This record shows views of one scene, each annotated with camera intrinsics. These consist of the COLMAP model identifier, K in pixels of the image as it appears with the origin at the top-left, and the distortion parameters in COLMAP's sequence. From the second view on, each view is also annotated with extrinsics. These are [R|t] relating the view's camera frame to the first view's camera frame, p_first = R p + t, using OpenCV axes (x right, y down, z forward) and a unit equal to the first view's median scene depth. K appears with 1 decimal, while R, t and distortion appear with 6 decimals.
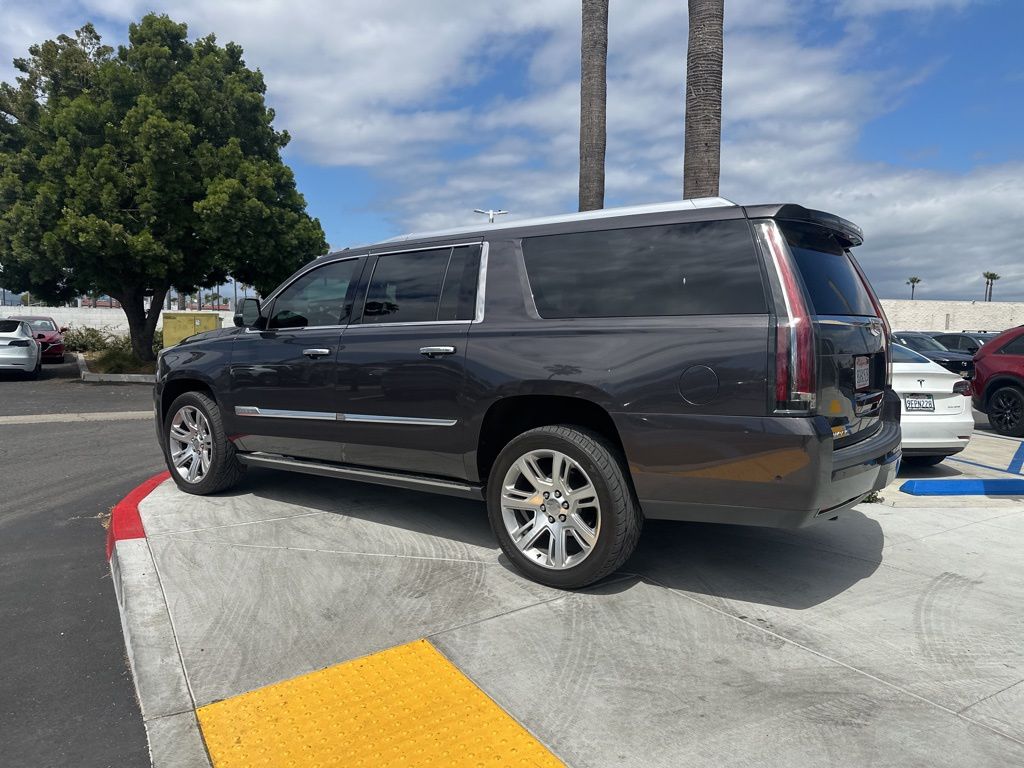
lens RADIAL K [[718.4, 0, 510.2], [0, 718.4, 376.4], [0, 0, 1]] dist [0.030726, -0.033707]
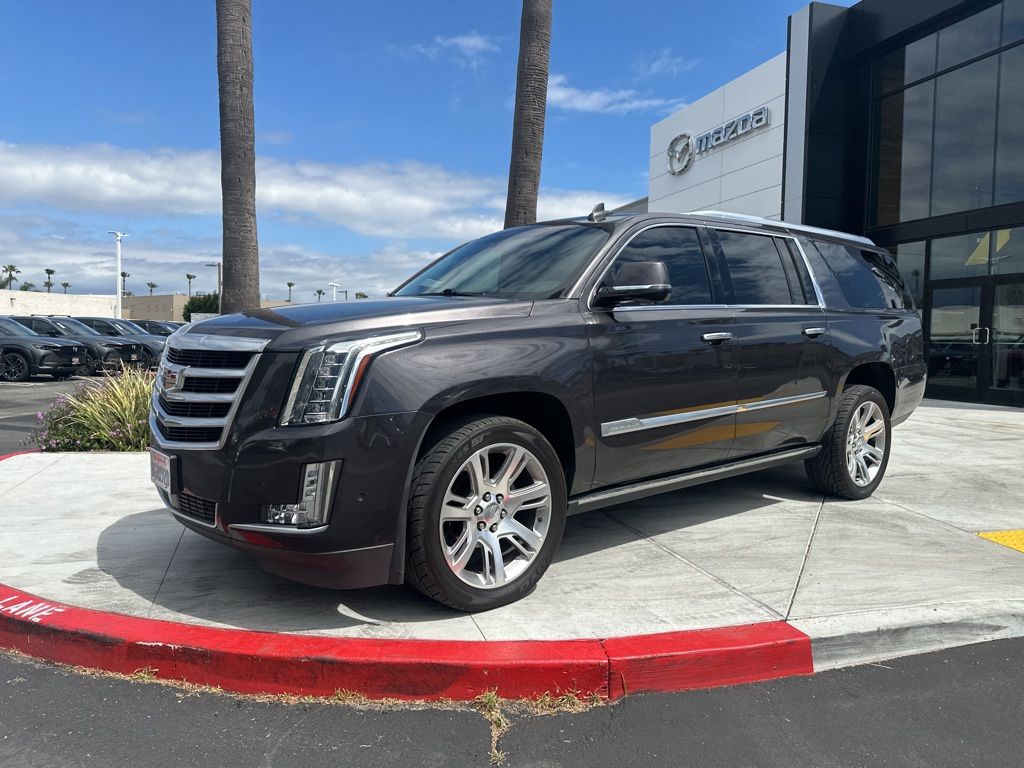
lens RADIAL K [[719.8, 0, 506.6], [0, 719.8, 360.7], [0, 0, 1]] dist [0.027420, -0.032123]
pose [[0.235008, -0.045813, 0.970913, -1.252769], [0.045893, 0.998298, 0.035997, -0.051053], [-0.970909, 0.036099, 0.236710, 1.135525]]
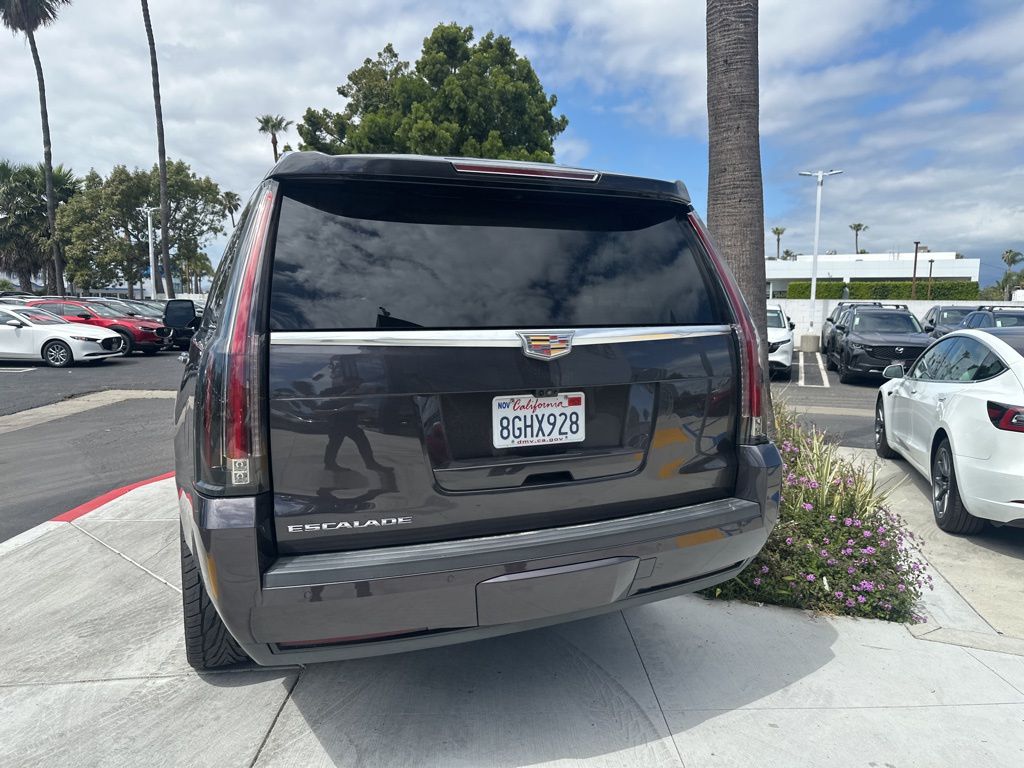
lens RADIAL K [[727.2, 0, 512.0], [0, 727.2, 384.0], [0, 0, 1]] dist [0.027240, -0.030041]
pose [[0.866237, 0.039925, -0.498035, 0.652857], [-0.022318, 0.998899, 0.041259, -0.050764], [0.499134, -0.024625, 0.866175, 0.400807]]
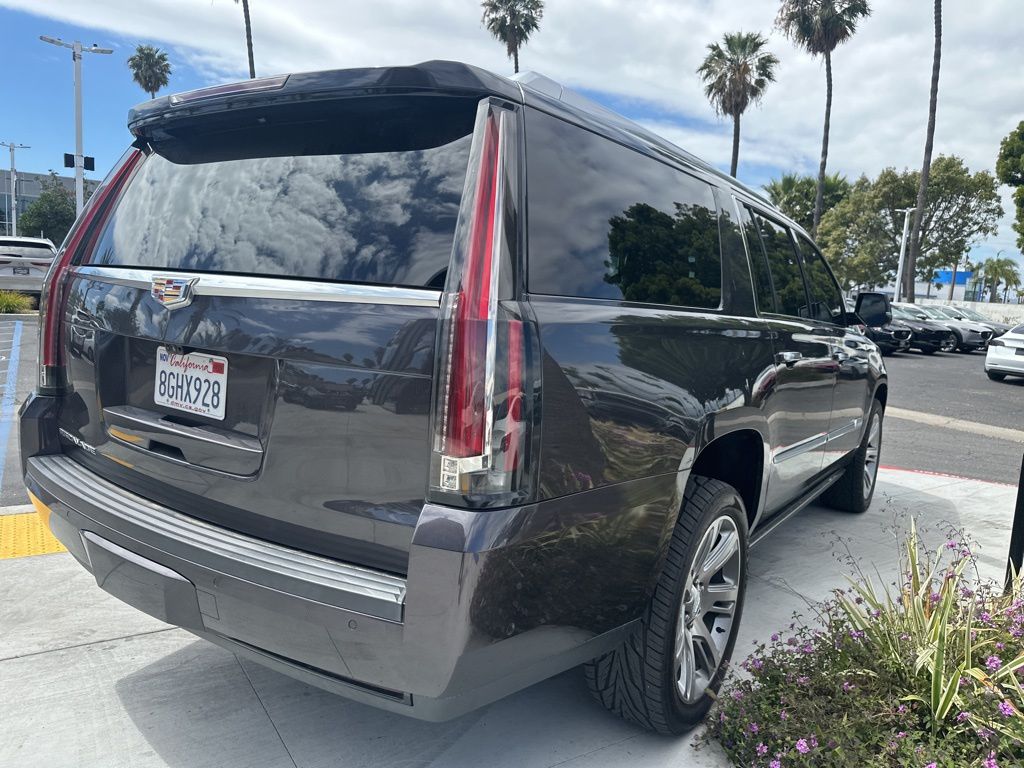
lens RADIAL K [[743.5, 0, 513.6], [0, 743.5, 346.3], [0, 0, 1]] dist [0.034805, -0.000618]
pose [[0.054670, 0.070627, -0.996004, 0.867042], [-0.133010, 0.989121, 0.062838, -0.079351], [0.989606, 0.129043, 0.063469, 1.014525]]
